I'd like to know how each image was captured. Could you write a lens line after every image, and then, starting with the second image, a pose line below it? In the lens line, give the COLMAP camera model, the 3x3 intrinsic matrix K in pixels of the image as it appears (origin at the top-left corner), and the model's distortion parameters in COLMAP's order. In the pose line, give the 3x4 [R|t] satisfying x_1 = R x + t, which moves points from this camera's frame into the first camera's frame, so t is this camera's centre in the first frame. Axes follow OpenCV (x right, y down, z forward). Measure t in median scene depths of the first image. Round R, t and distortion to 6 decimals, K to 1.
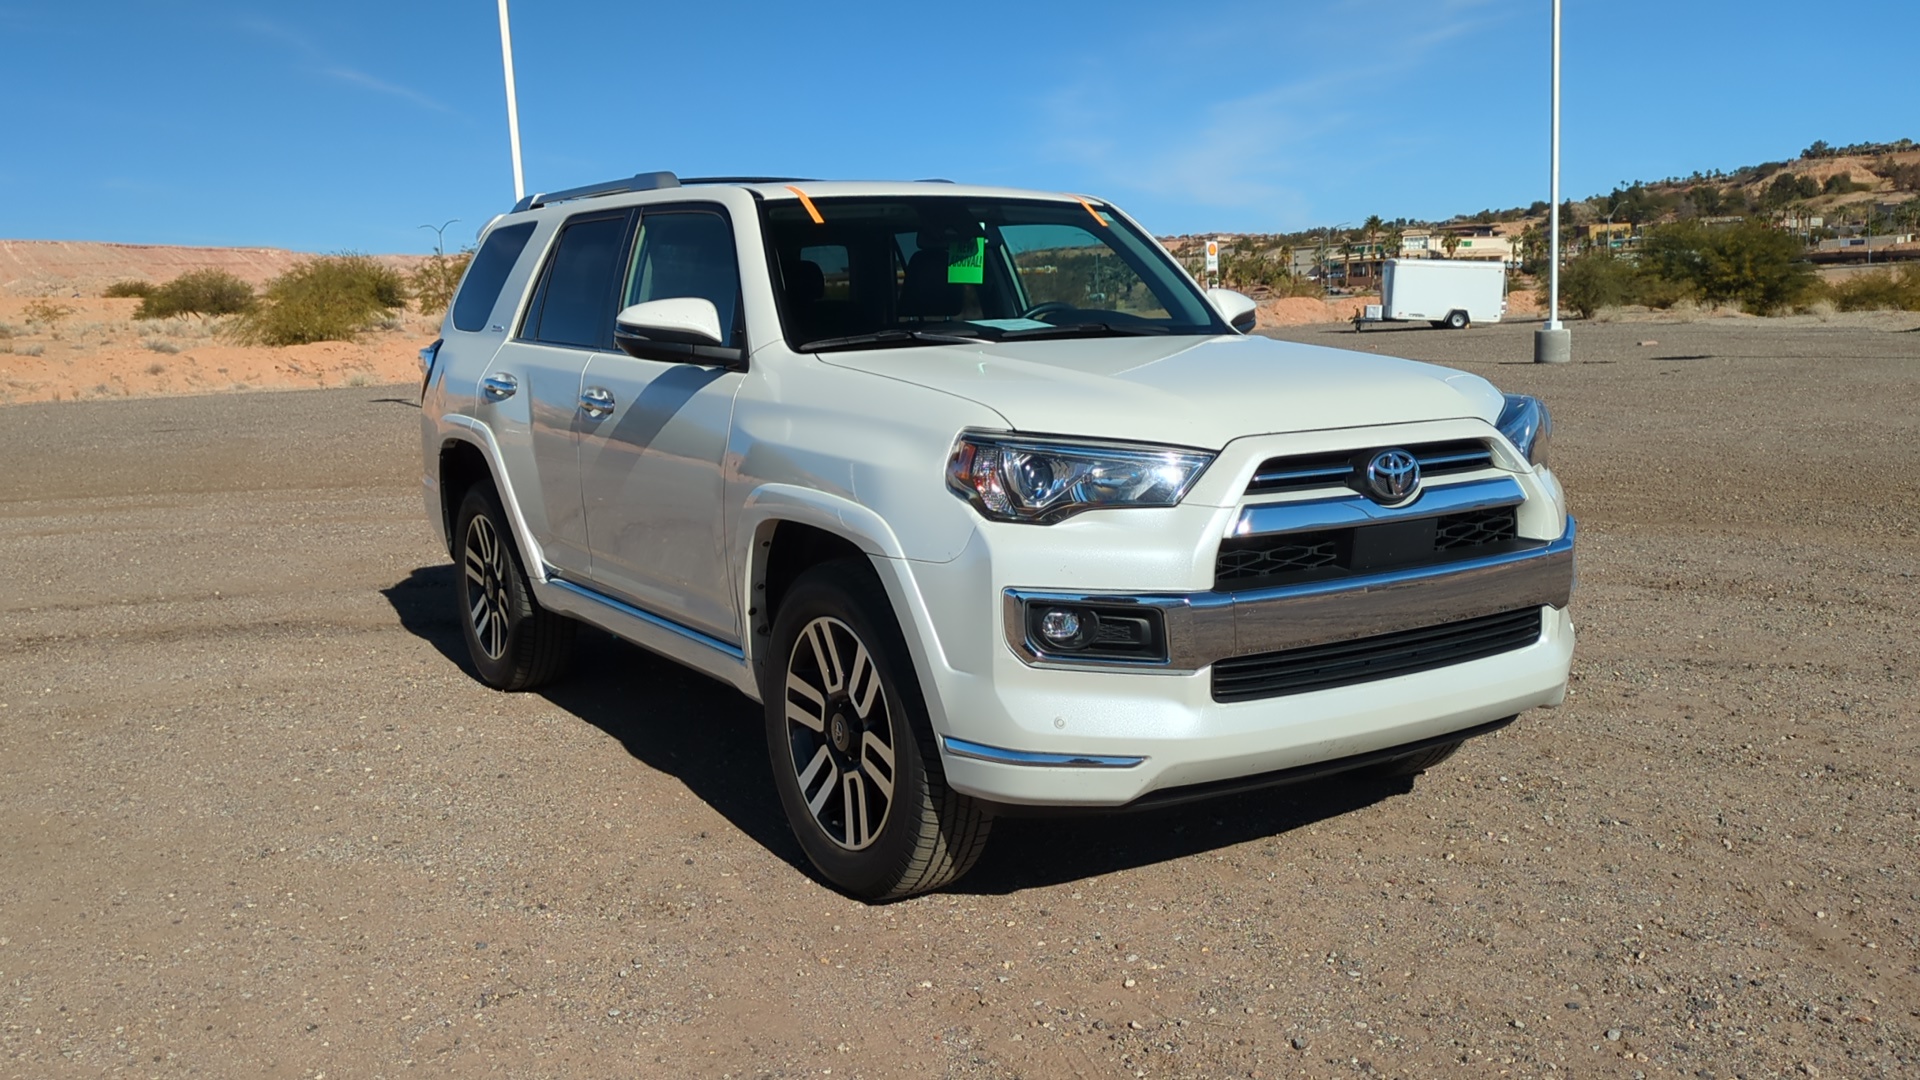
lens RADIAL K [[1643.7, 0, 974.4], [0, 1643.7, 527.8], [0, 0, 1]] dist [0.055548, -0.070889]
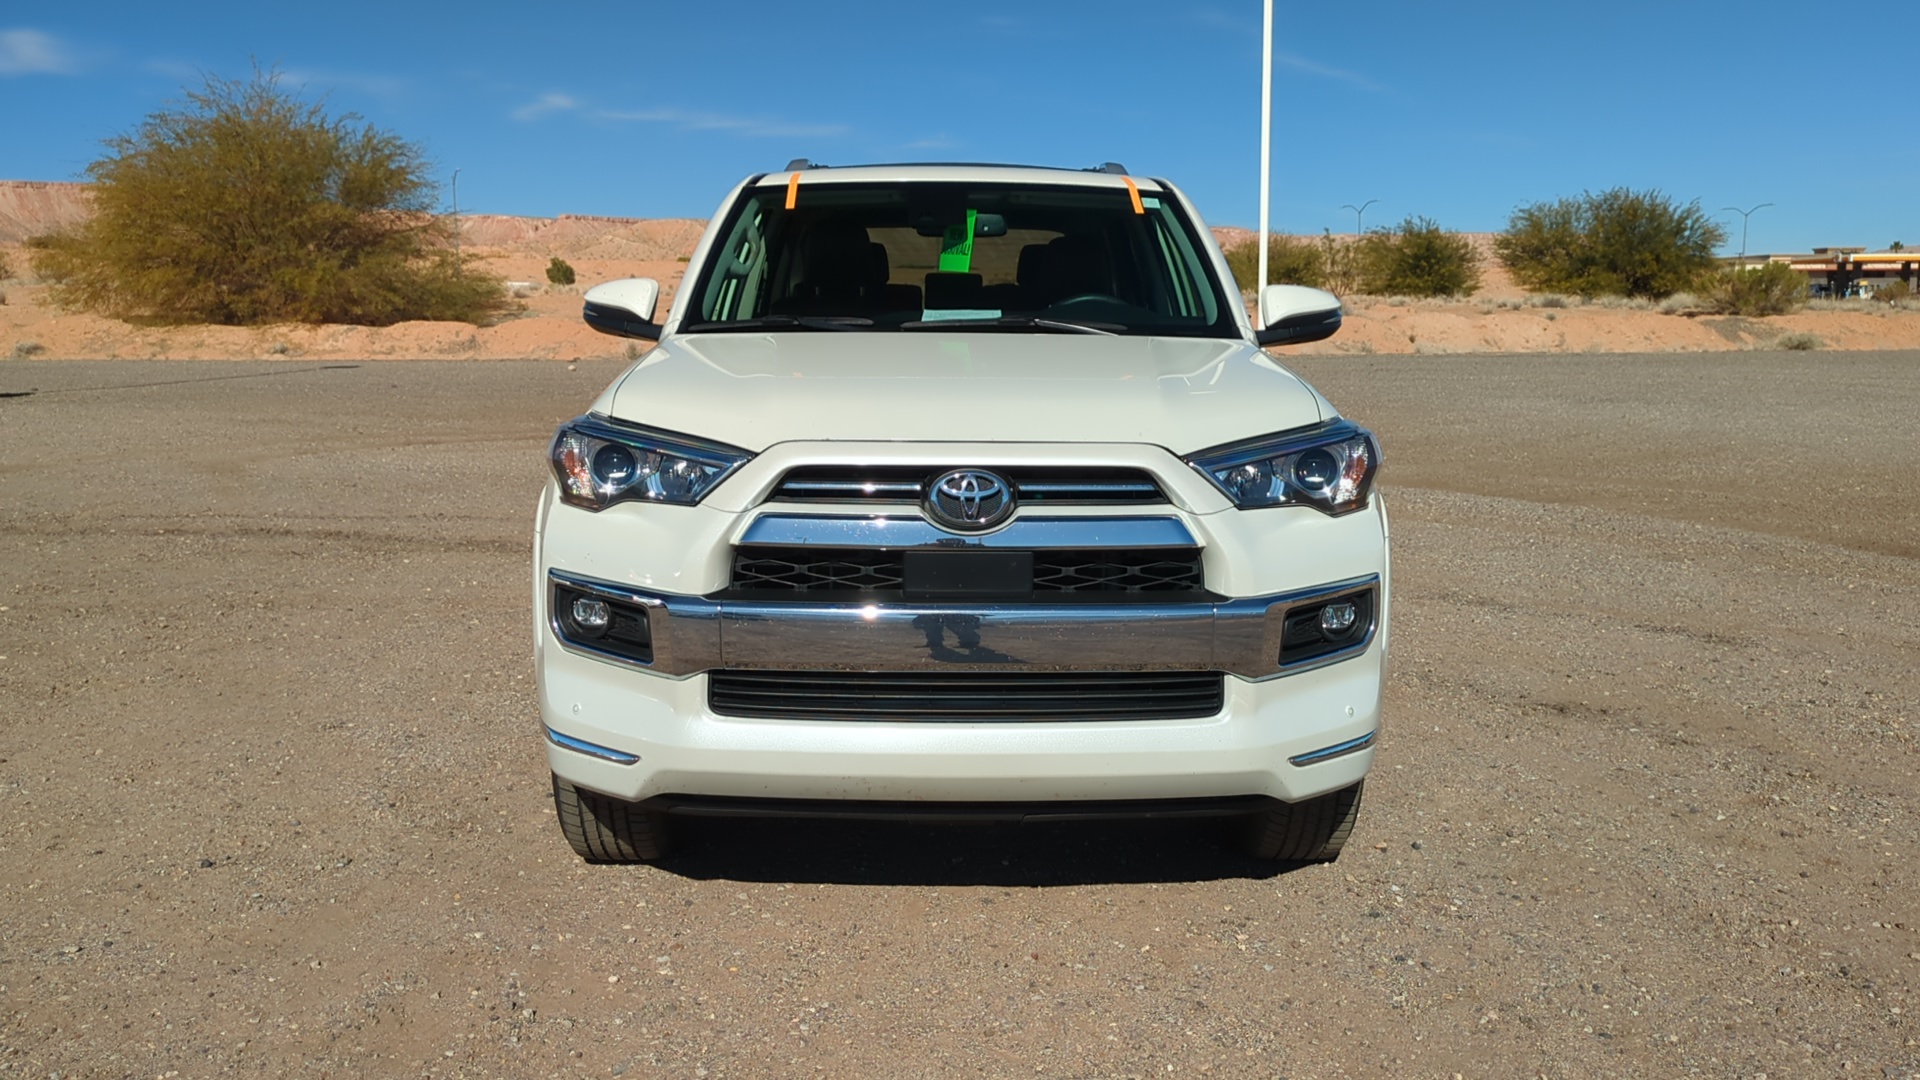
lens RADIAL K [[1643.7, 0, 958.0], [0, 1643.7, 534.4], [0, 0, 1]] dist [0.055548, -0.070889]
pose [[0.857129, 0.105054, -0.504276, 0.703293], [-0.097184, 0.994381, 0.041970, -0.049362], [0.505852, 0.013034, 0.862522, 0.229945]]
